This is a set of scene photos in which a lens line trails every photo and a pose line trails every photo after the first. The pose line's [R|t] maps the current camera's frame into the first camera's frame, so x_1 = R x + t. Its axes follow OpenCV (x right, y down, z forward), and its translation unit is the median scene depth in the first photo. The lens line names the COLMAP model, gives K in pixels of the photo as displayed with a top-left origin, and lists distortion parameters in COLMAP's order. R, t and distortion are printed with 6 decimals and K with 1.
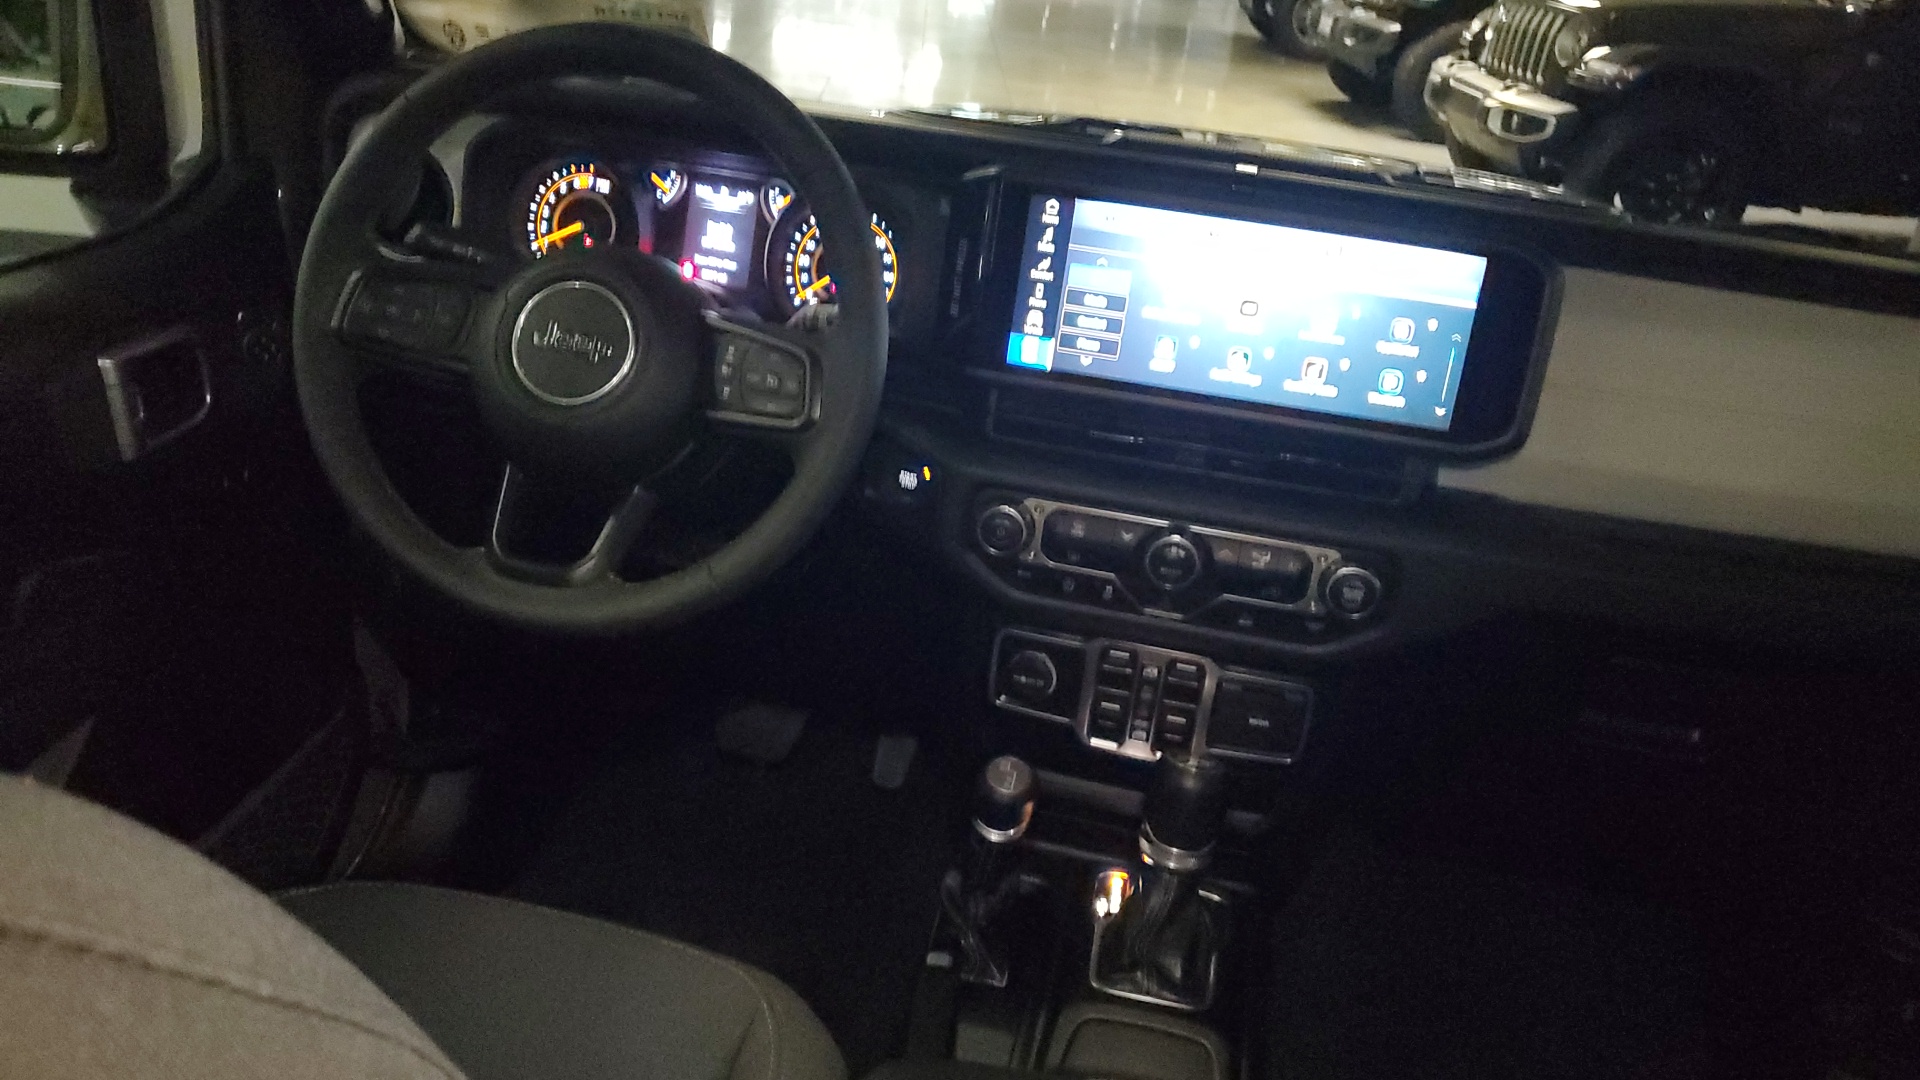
lens RADIAL K [[1517.3, 0, 959.3], [0, 1517.3, 582.4], [0, 0, 1]] dist [0.064823, -0.098607]
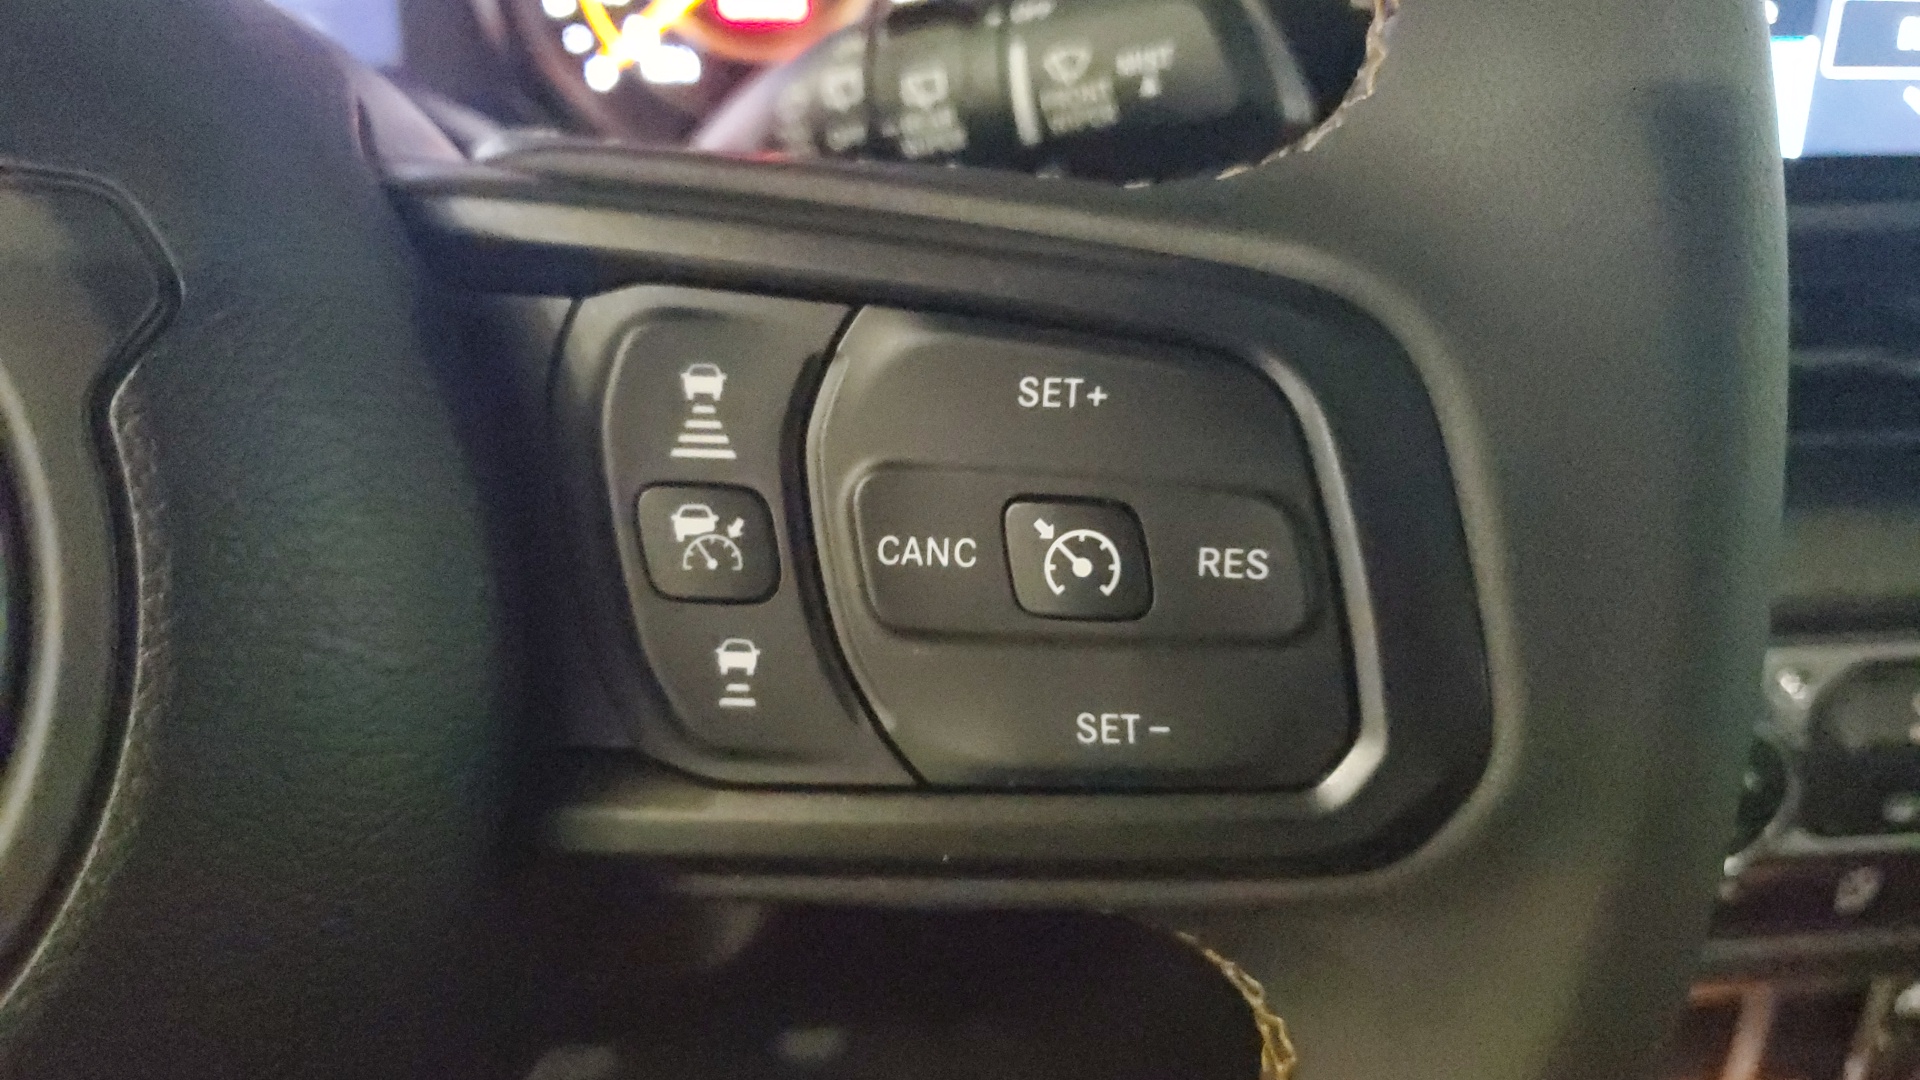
lens RADIAL K [[1587.8, 0, 995.0], [0, 1587.8, 546.4], [0, 0, 1]] dist [0.013060, 0.004994]
pose [[0.933013, -0.231512, 0.275478, -0.155497], [0.200178, 0.970093, 0.137289, -0.140619], [-0.299023, -0.072948, 0.951454, 0.772055]]
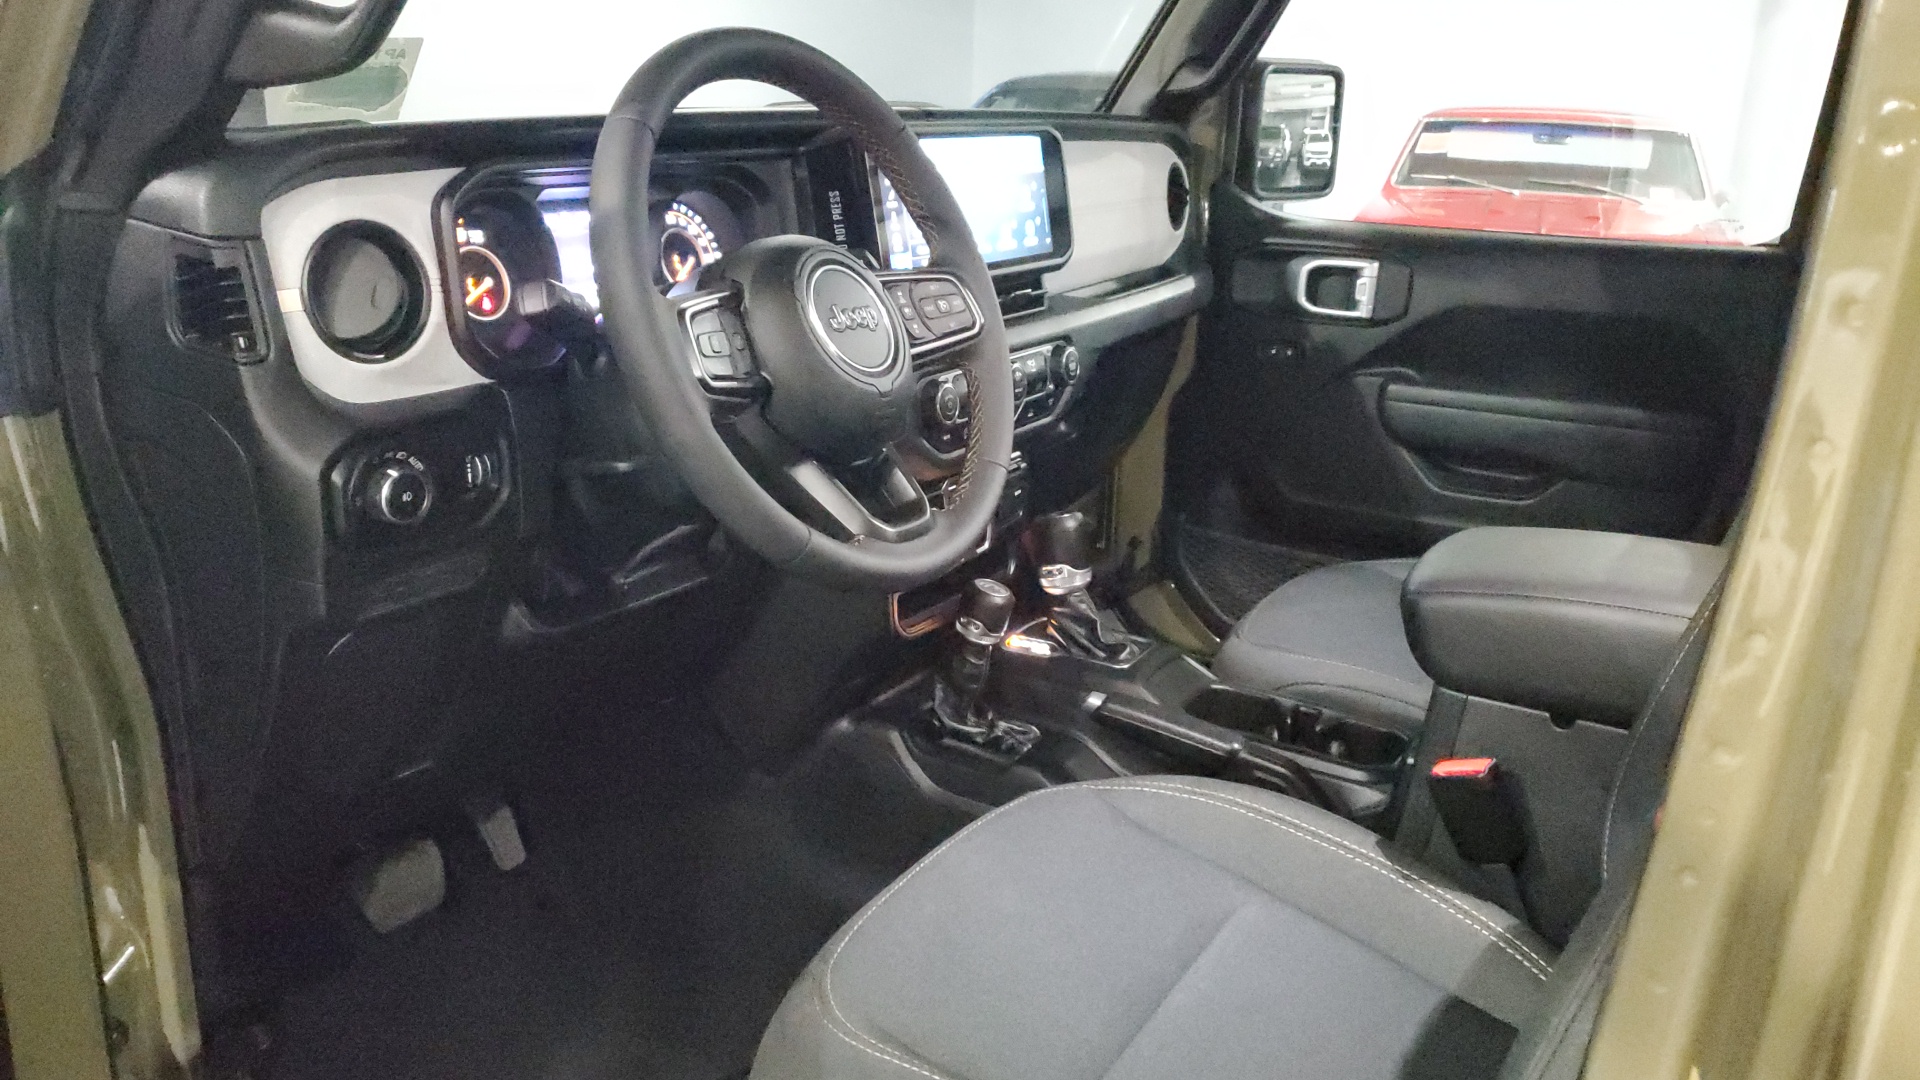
lens RADIAL K [[1517.3, 0, 974.4], [0, 1517.3, 532.4], [0, 0, 1]] dist [0.064823, -0.098607]
pose [[0.331933, -0.358535, 0.872510, -1.098949], [0.416164, 0.885730, 0.205644, -0.188665], [-0.846539, 0.294847, 0.443212, 0.453608]]
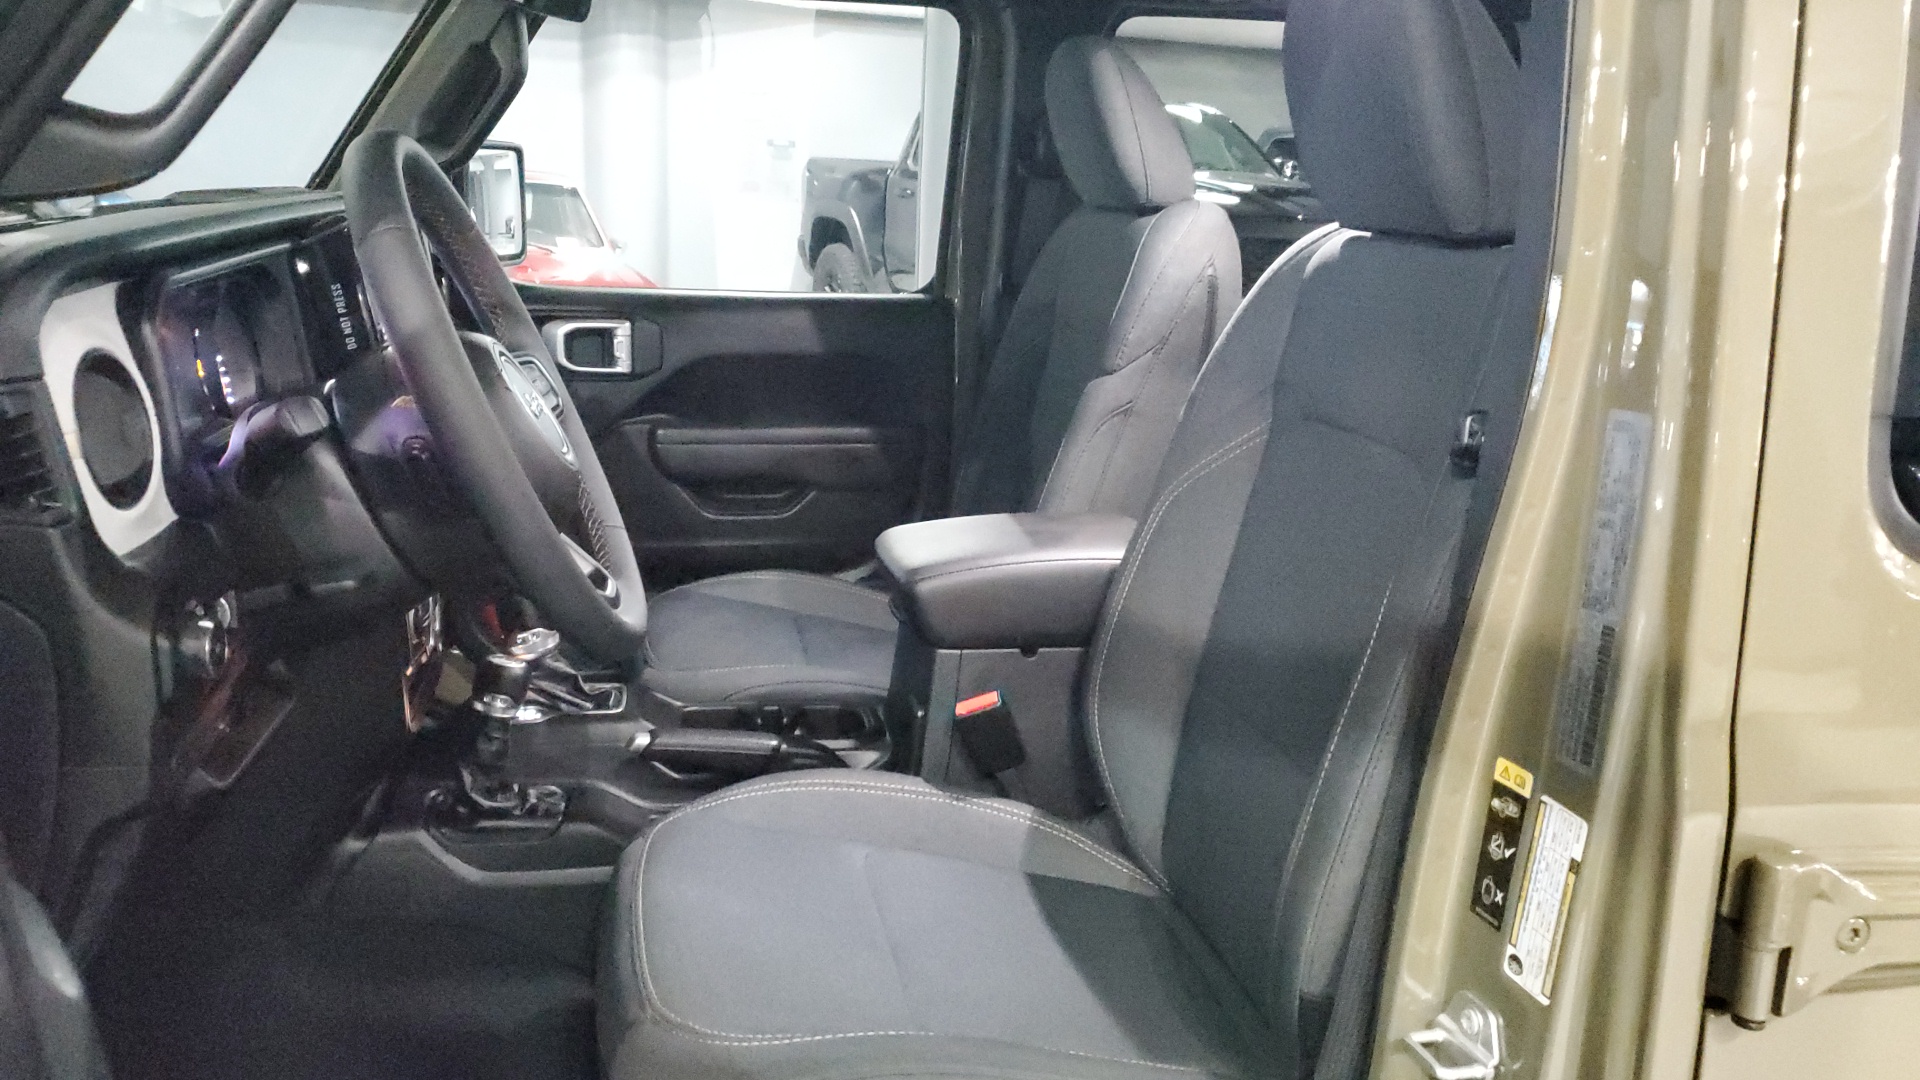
lens RADIAL K [[1517.3, 0, 978.8], [0, 1517.3, 546.5], [0, 0, 1]] dist [0.064823, -0.098607]
pose [[-0.405280, -0.334703, 0.850718, -1.242827], [0.317574, 0.821071, 0.474330, -0.456982], [-0.857260, 0.462403, -0.226471, 0.934935]]
